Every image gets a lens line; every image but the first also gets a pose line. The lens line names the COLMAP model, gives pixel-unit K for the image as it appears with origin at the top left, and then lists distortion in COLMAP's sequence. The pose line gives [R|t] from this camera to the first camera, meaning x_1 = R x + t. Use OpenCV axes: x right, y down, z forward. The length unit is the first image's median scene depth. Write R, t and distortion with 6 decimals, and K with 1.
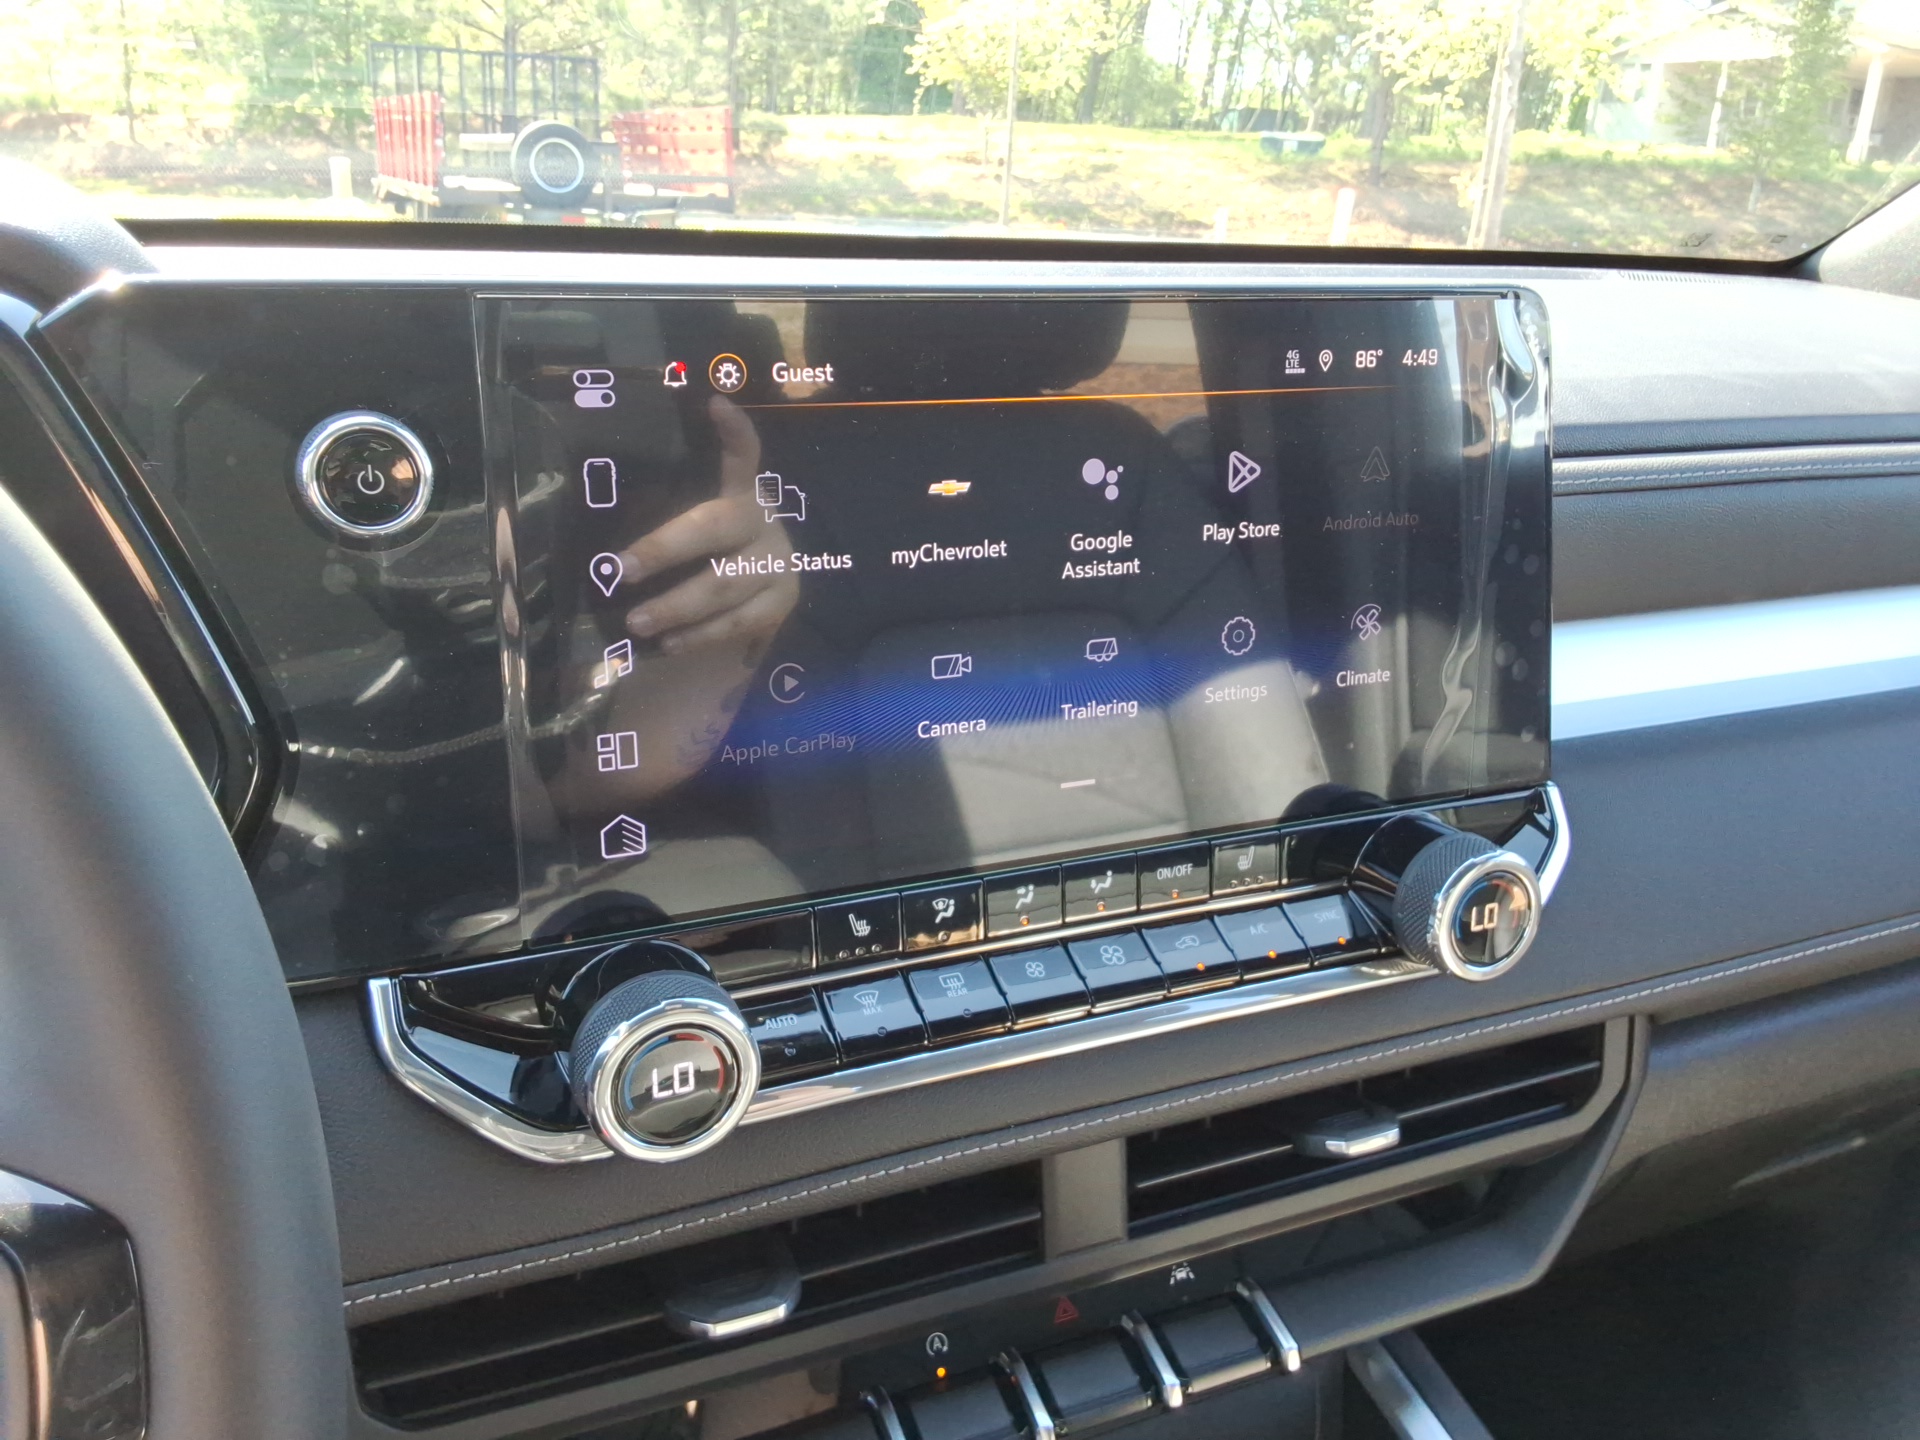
lens RADIAL K [[1560.4, 0, 984.3], [0, 1560.4, 699.9], [0, 0, 1]] dist [0.144284, -0.238640]
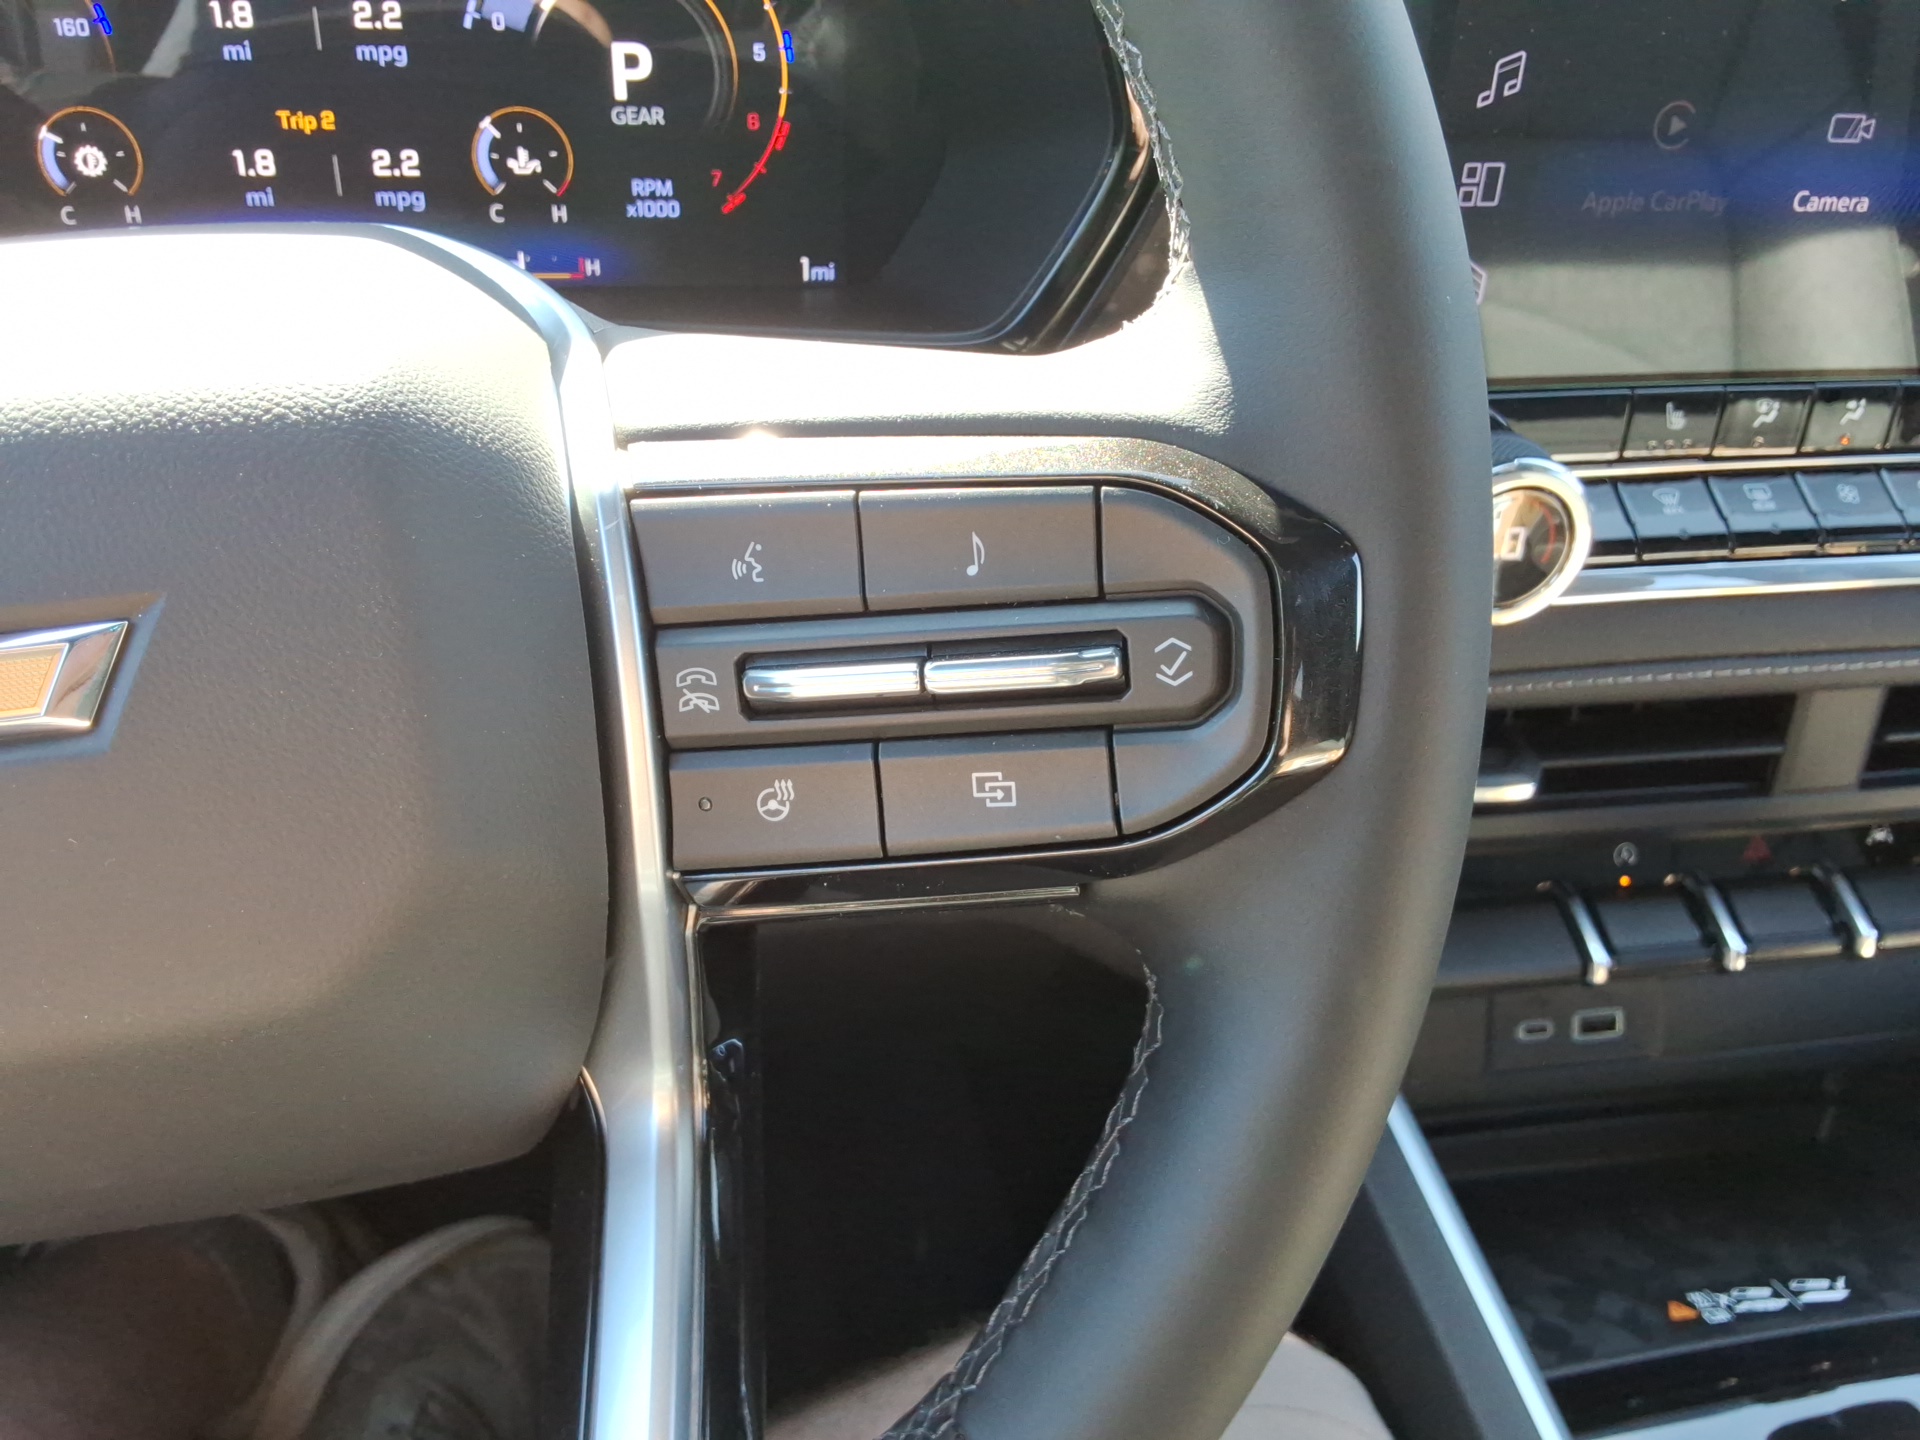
lens RADIAL K [[1585.7, 0, 976.2], [0, 1585.7, 708.6], [0, 0, 1]] dist [0.094829, -0.178653]
pose [[0.969222, 0.153796, -0.192239, -0.243310], [-0.095959, 0.955103, 0.280303, 0.075110], [0.226718, -0.253229, 0.940465, -0.013002]]
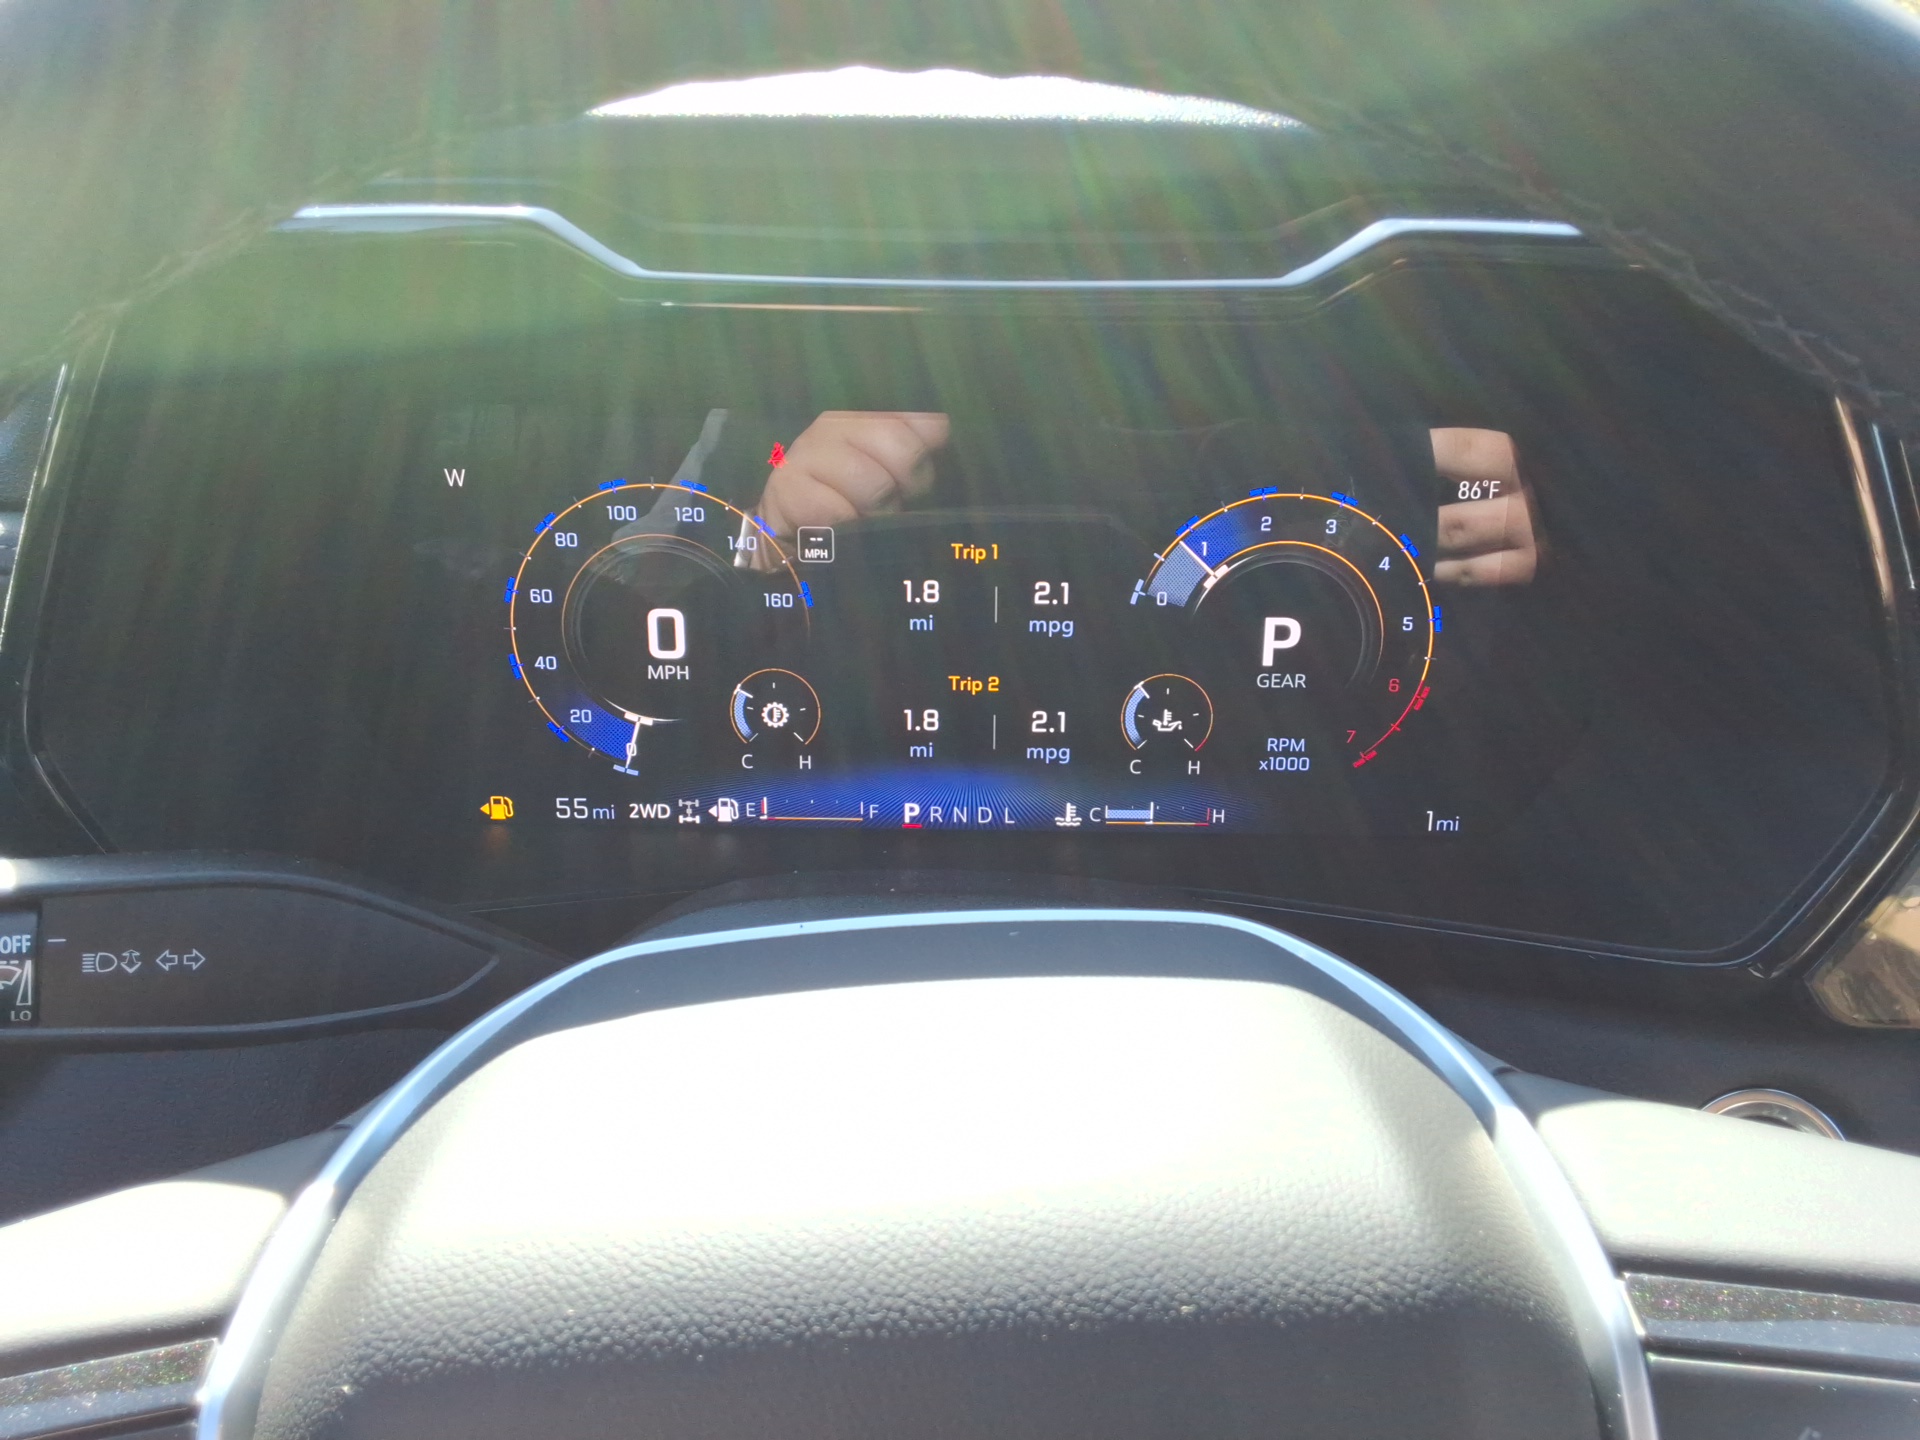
lens RADIAL K [[1560.4, 0, 984.3], [0, 1560.4, 699.9], [0, 0, 1]] dist [0.144284, -0.238640]
pose [[0.912069, 0.140080, -0.385368, -0.456107], [-0.110833, 0.989073, 0.097210, -0.028725], [0.394774, -0.045950, 0.917629, -0.020651]]
